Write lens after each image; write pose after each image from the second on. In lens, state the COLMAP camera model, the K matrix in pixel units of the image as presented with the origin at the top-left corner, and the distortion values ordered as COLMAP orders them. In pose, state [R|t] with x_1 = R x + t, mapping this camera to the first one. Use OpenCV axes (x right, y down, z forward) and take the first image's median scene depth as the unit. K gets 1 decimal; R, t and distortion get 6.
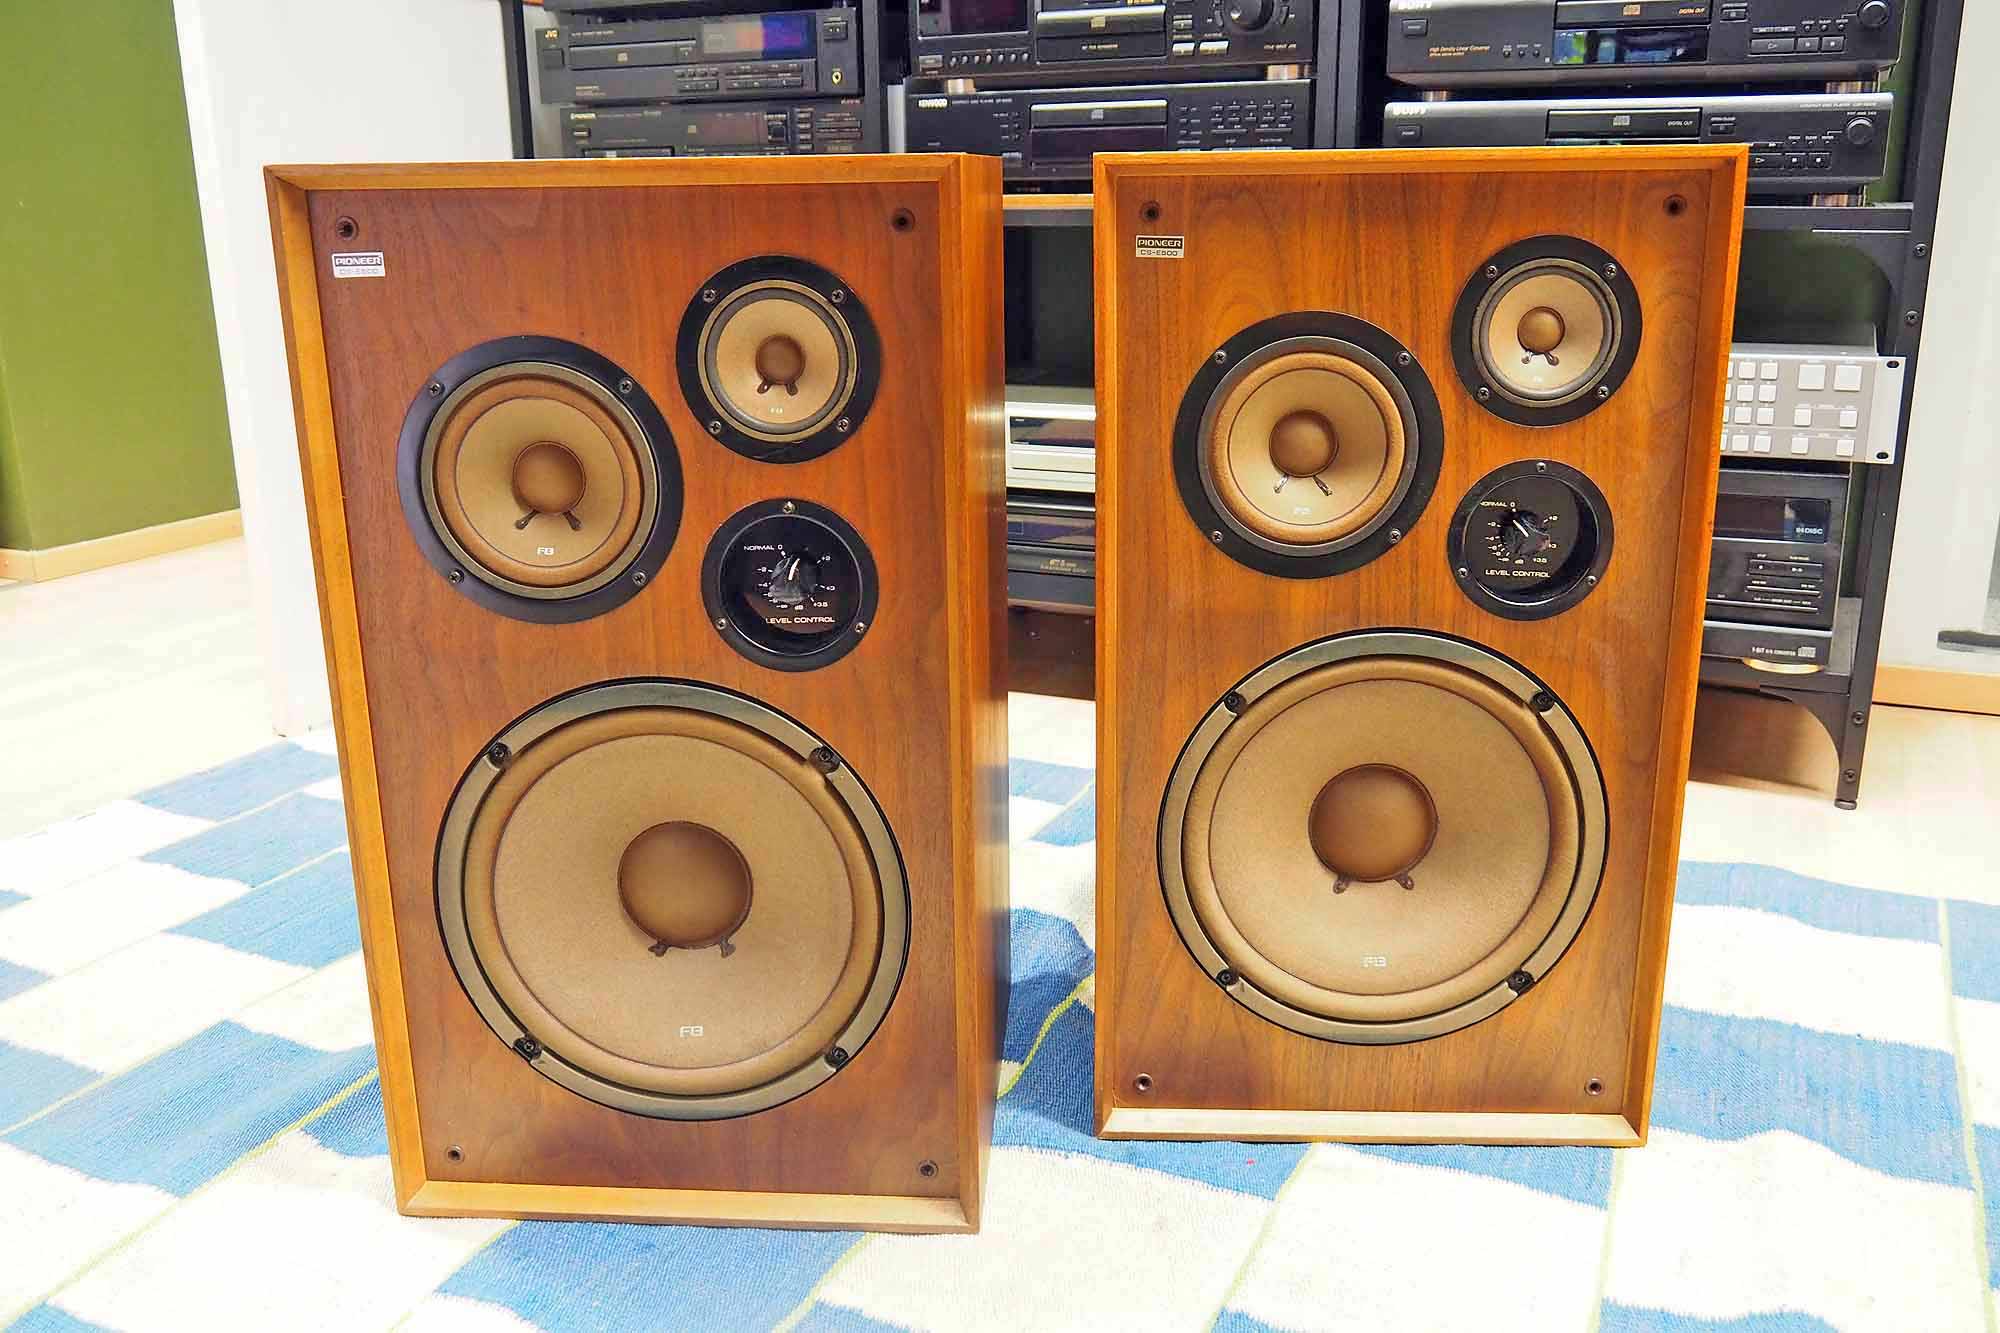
lens RADIAL K [[1739.4, 0, 1010.7], [0, 1739.4, 679.6], [0, 0, 1]] dist [-0.050769, 0.018835]
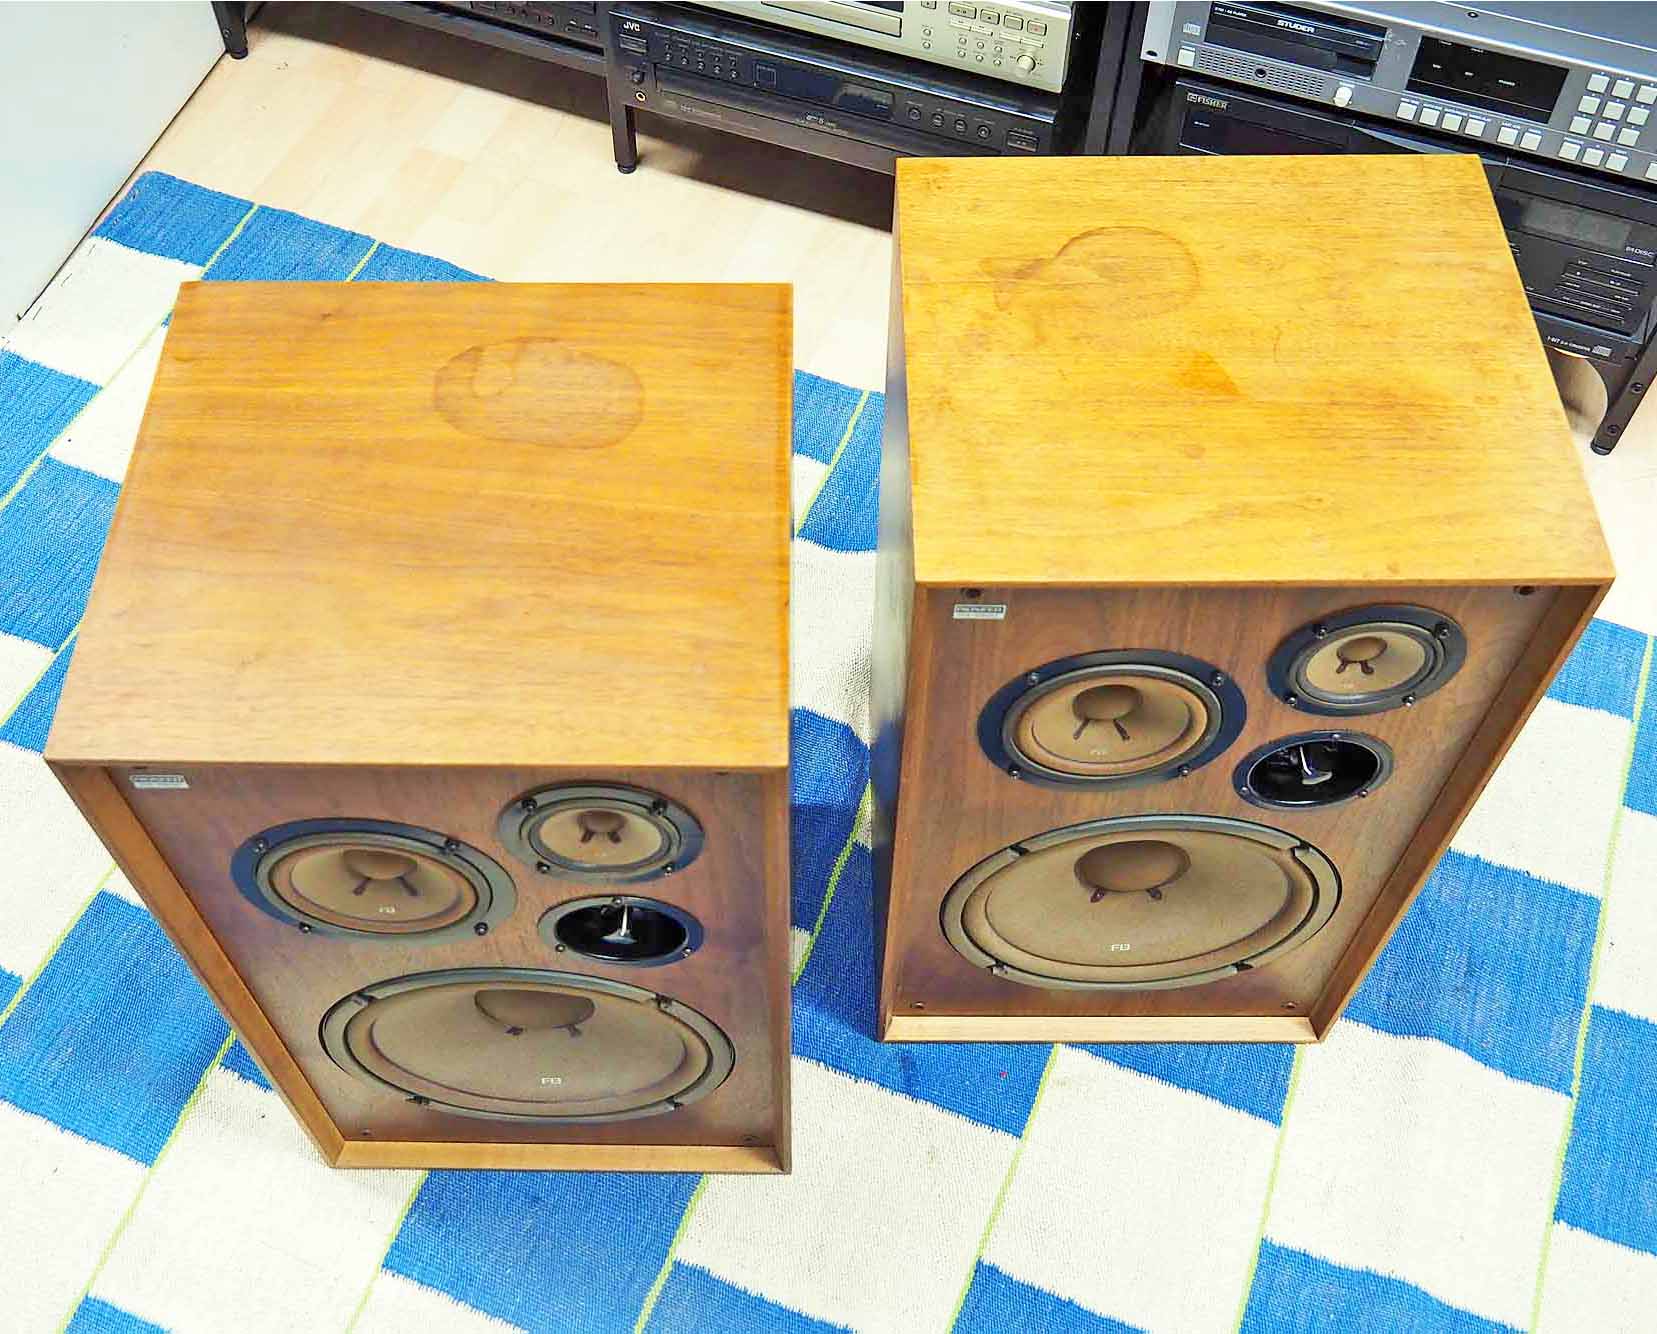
lens RADIAL K [[1790.6, 0, 777.3], [0, 1790.6, 666.6], [0, 0, 1]] dist [-0.039617, 0.000000]
pose [[0.998993, -0.037468, 0.024685, -0.043870], [0.012745, 0.764467, 0.644536, -0.764594], [-0.043020, -0.643573, 0.764175, 0.213603]]
